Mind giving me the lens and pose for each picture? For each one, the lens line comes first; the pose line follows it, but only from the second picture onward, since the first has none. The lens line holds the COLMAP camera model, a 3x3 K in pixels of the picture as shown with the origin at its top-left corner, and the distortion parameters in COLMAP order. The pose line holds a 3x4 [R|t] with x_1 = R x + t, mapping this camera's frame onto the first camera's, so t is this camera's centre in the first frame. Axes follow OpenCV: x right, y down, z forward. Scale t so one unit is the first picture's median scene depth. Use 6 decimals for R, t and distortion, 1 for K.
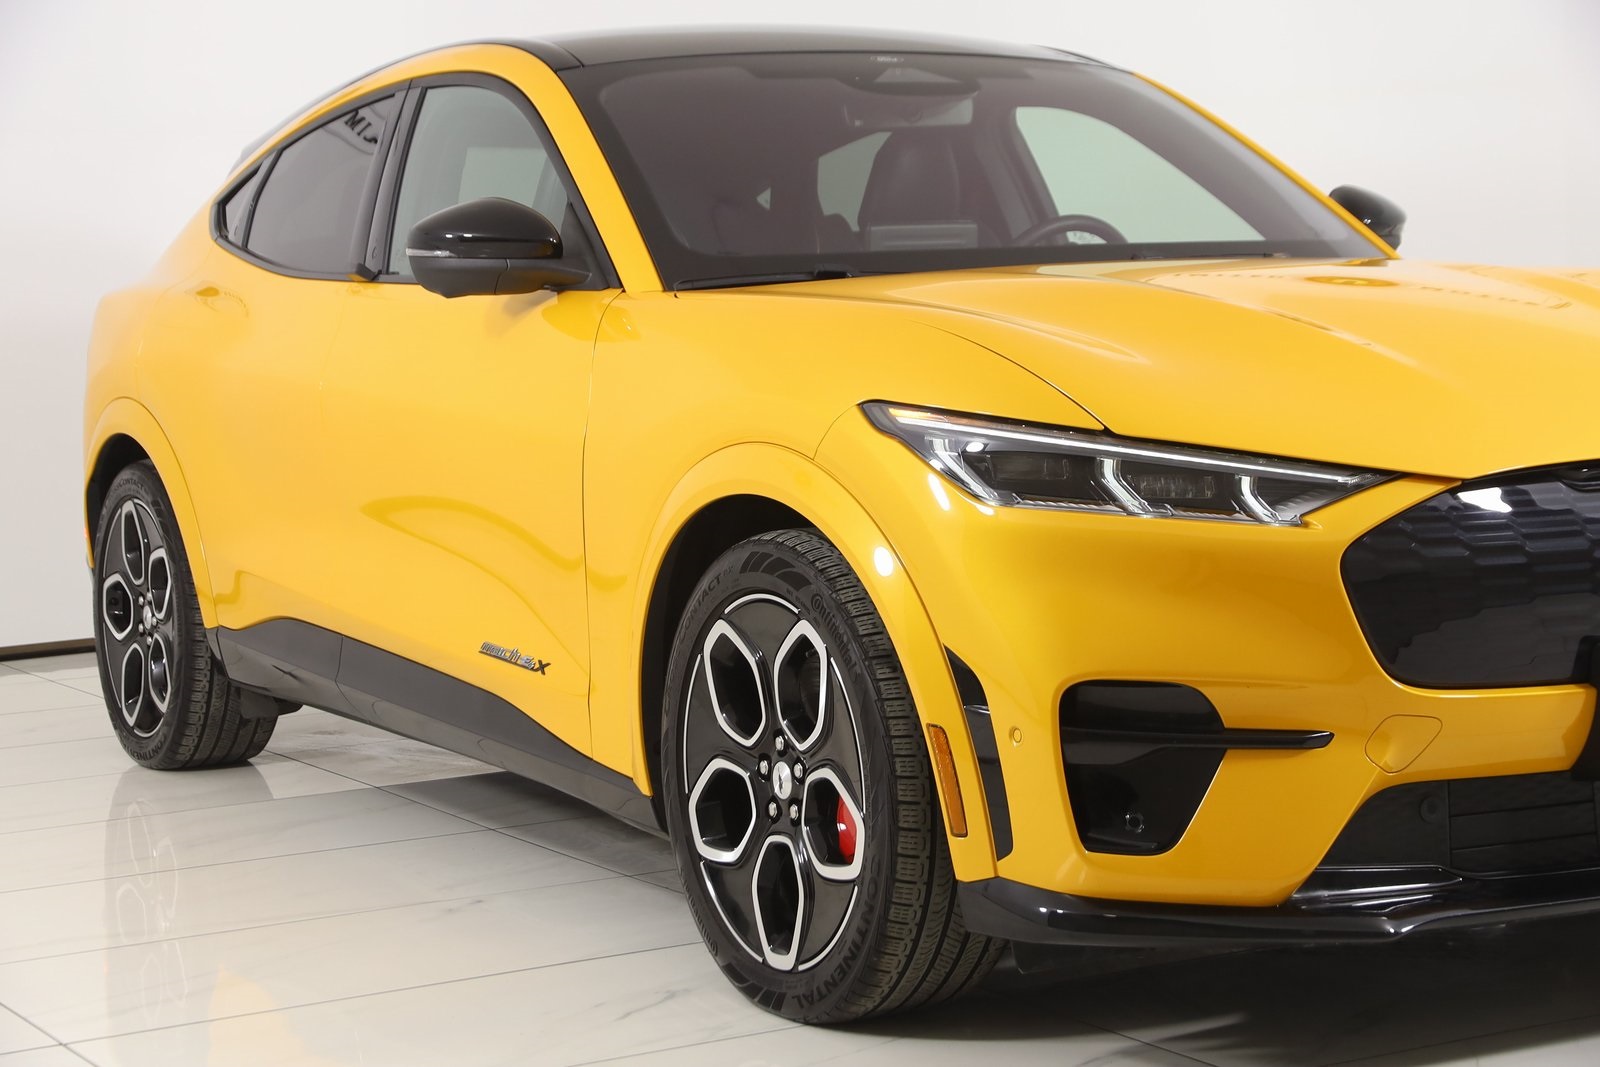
lens RADIAL K [[3078.2, 0, 806.9], [0, 3078.2, 543.0], [0, 0, 1]] dist [0.197884, 0.166874]
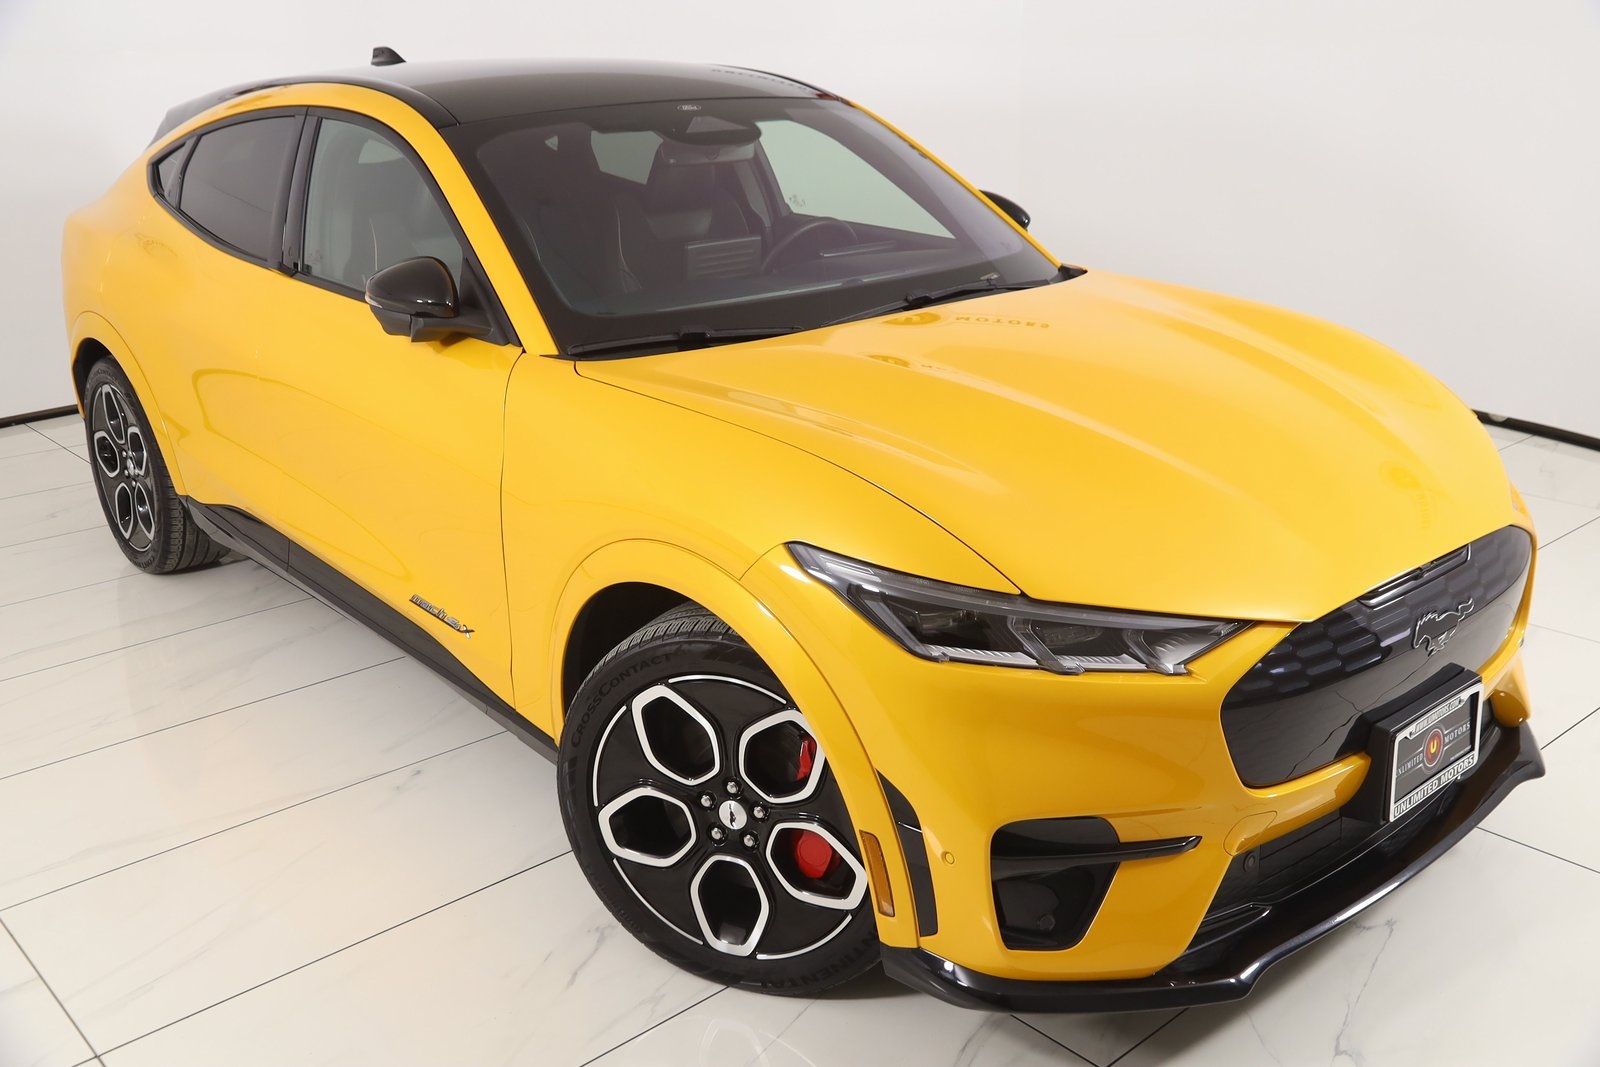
lens RADIAL K [[1503.5, 0, 811.1], [0, 1503.5, 530.2], [0, 0, 1]] dist [-0.005520, 0.097465]
pose [[0.977322, -0.052144, 0.205239, -0.084162], [0.002456, 0.971934, 0.235241, -0.173191], [-0.211745, -0.229402, 0.950020, 0.446668]]
